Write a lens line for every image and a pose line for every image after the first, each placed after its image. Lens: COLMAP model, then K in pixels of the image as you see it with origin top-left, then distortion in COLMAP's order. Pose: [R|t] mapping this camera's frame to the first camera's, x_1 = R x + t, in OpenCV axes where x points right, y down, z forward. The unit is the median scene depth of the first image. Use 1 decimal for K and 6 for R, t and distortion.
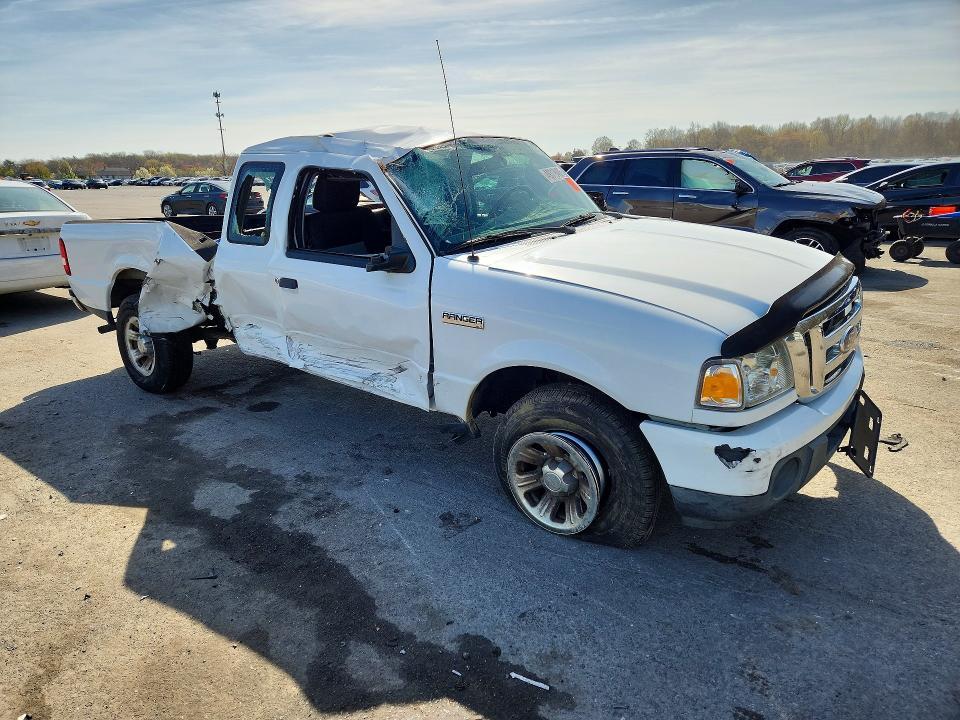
lens RADIAL K [[672.0, 0, 480.0], [0, 672.0, 360.0], [0, 0, 1]] dist [0.019003, -0.005242]
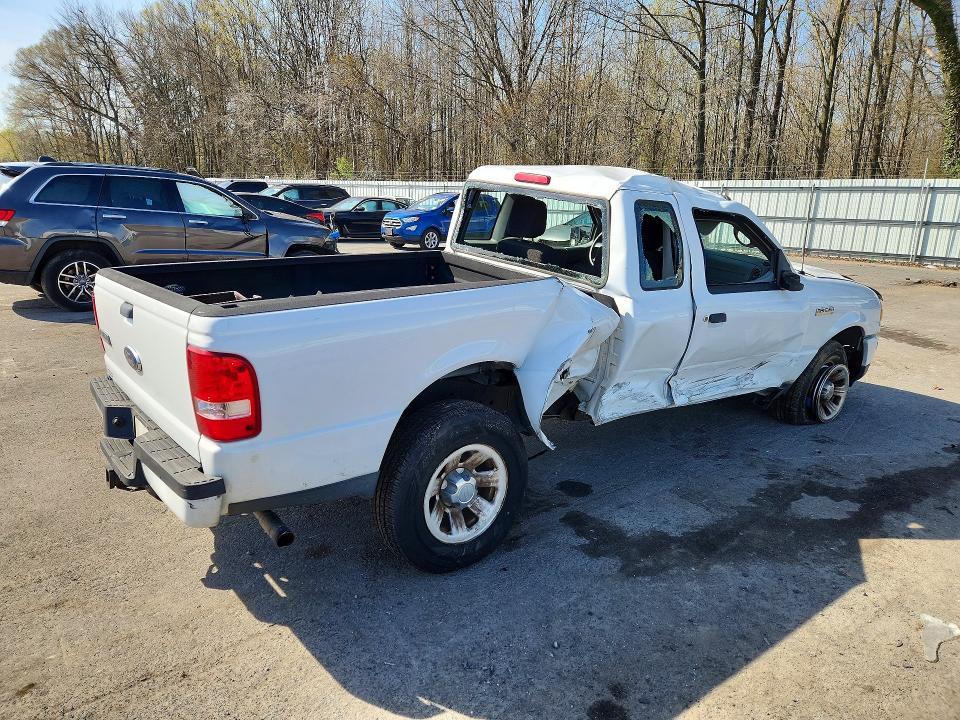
lens RADIAL K [[685.0, 0, 460.3], [0, 685.0, 360.9], [0, 0, 1]] dist [0.081122, -0.064346]
pose [[0.215252, -0.198814, 0.956106, -0.843400], [0.224995, 0.962814, 0.149554, -0.179481], [-0.950286, 0.182927, 0.251980, 0.668232]]
